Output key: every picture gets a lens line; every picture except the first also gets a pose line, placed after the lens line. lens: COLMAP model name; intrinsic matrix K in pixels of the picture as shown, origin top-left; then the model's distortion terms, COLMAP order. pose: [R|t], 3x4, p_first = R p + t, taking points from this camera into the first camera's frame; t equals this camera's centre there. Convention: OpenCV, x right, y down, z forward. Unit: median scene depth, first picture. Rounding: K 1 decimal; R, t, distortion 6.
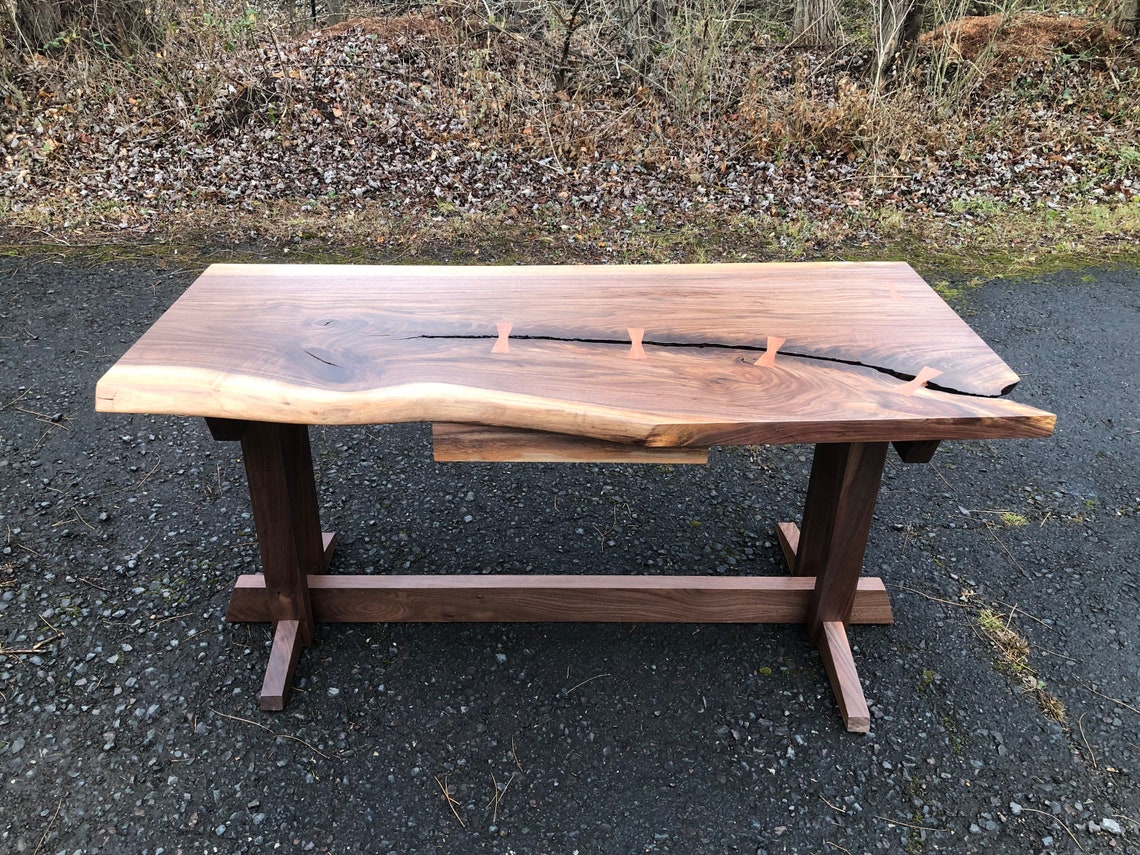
lens RADIAL K [[914.7, 0, 531.7], [0, 914.7, 429.9], [0, 0, 1]] dist [0.007729, 0.003996]
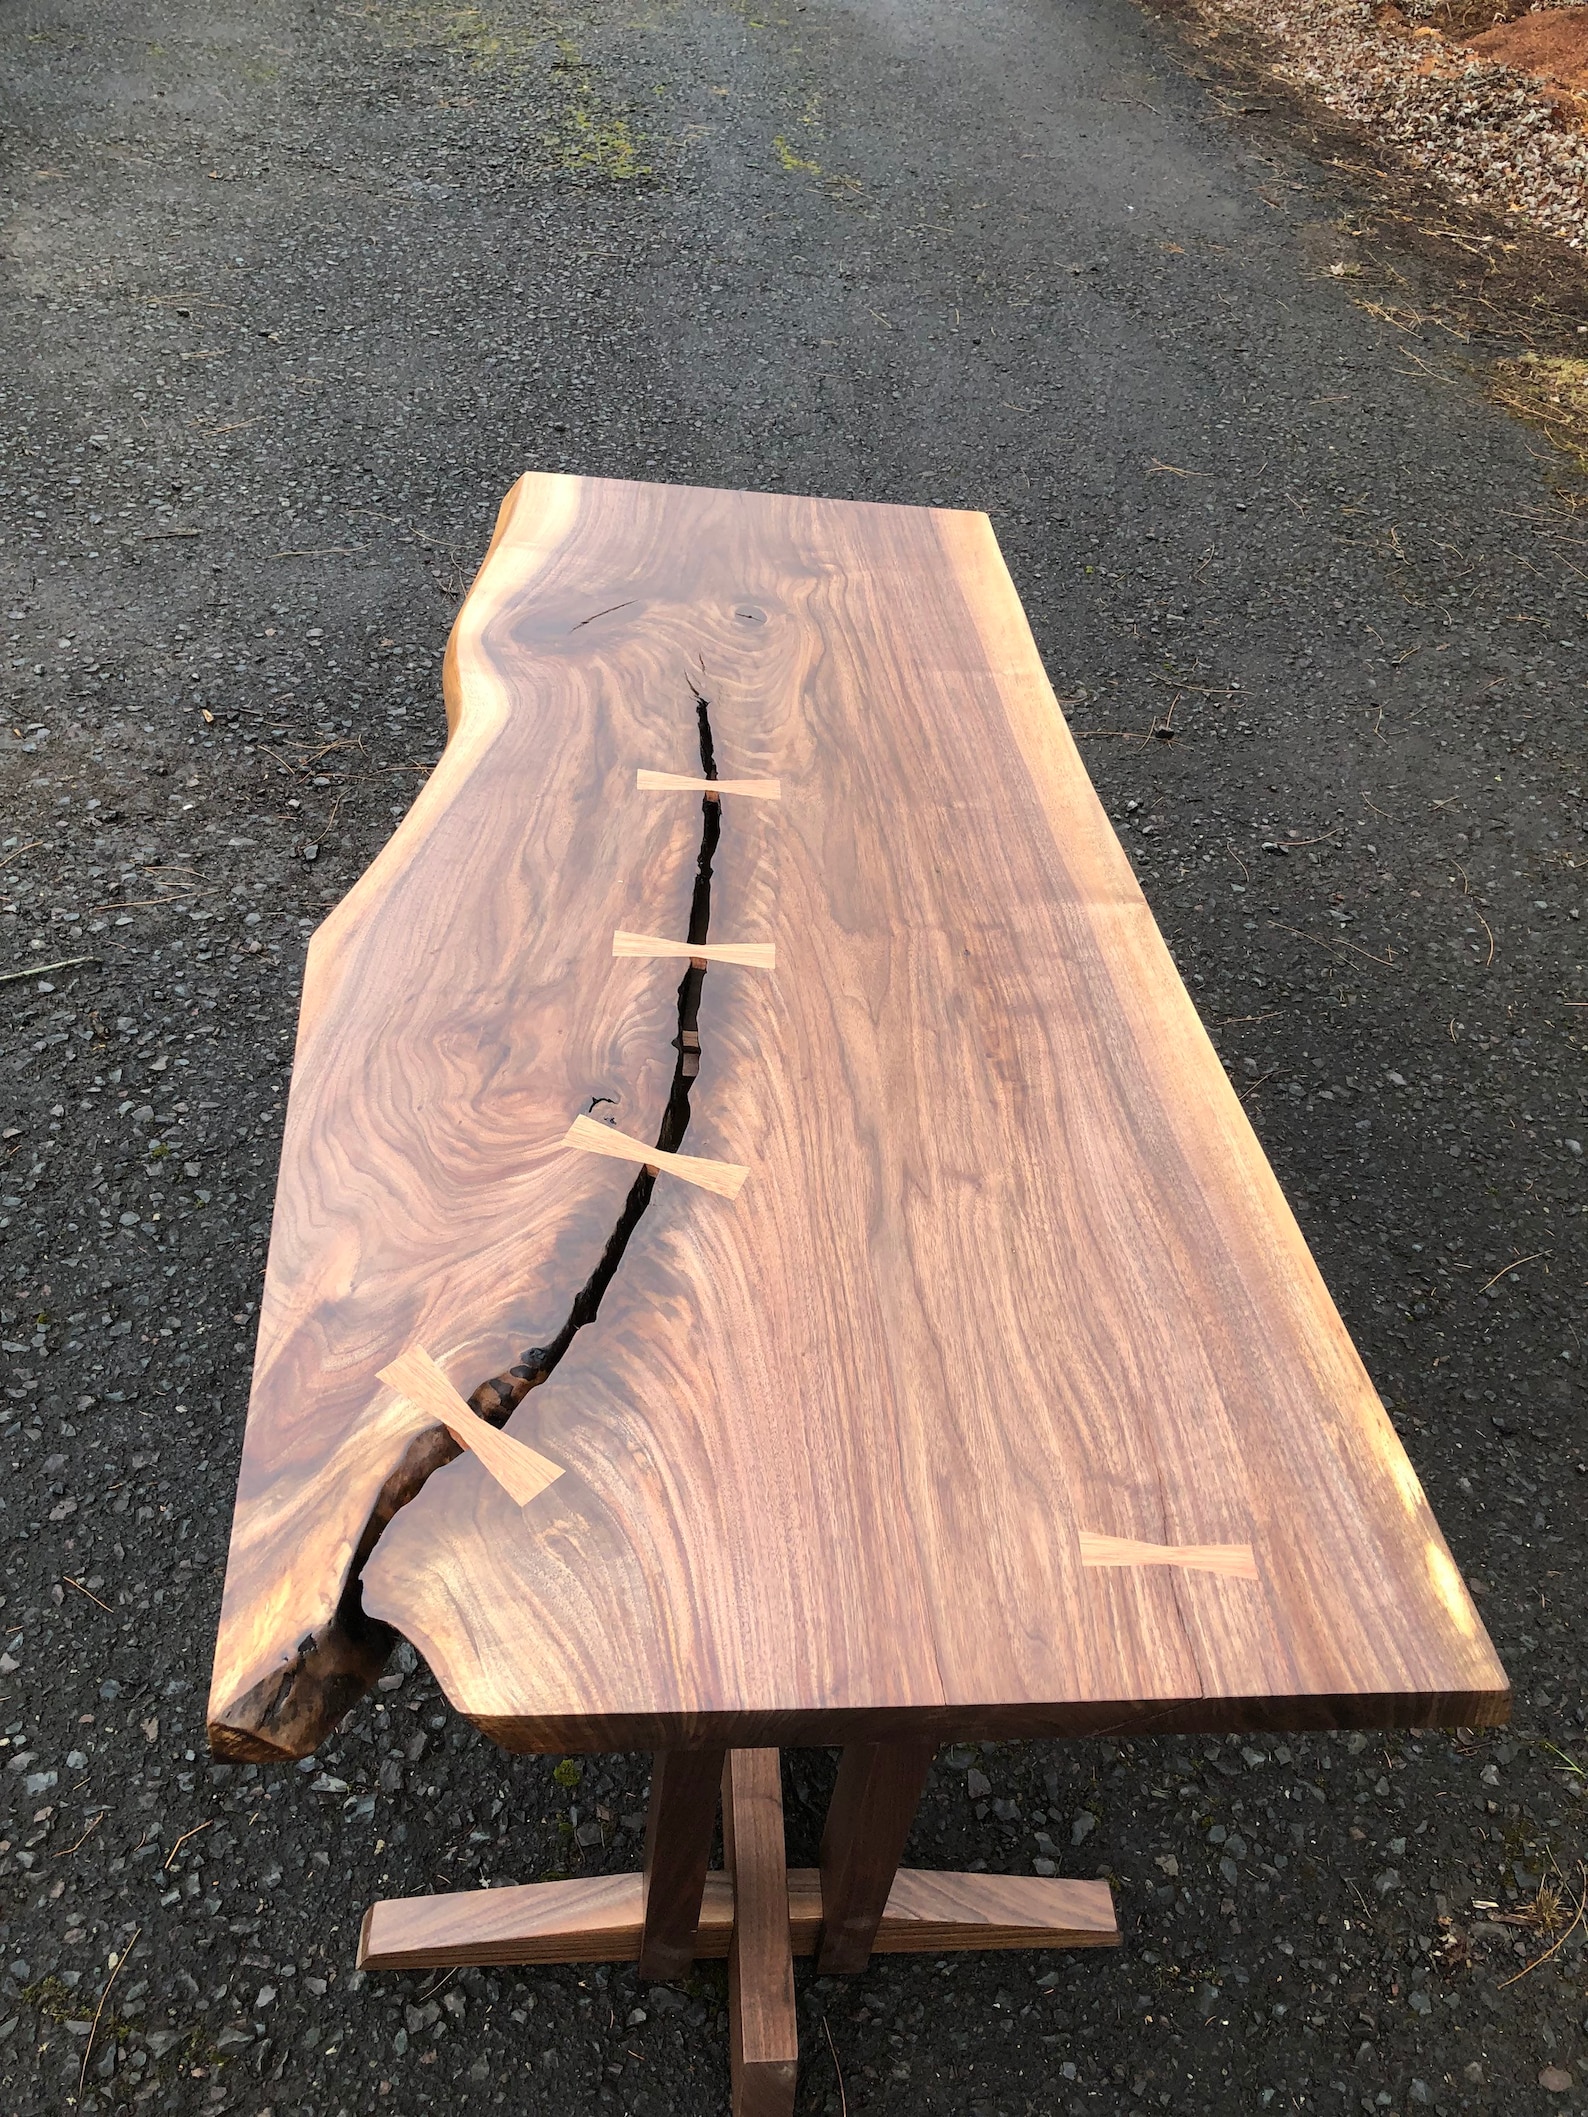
lens RADIAL K [[1647.2, 0, 820.6], [0, 1647.2, 1060.0], [0, 0, 1]] dist [0.063253, -0.060237]
pose [[0.092446, 0.662952, -0.742932, 0.708041], [-0.600552, 0.632264, 0.489468, -0.464256], [0.794223, 0.400920, 0.456588, 0.666955]]
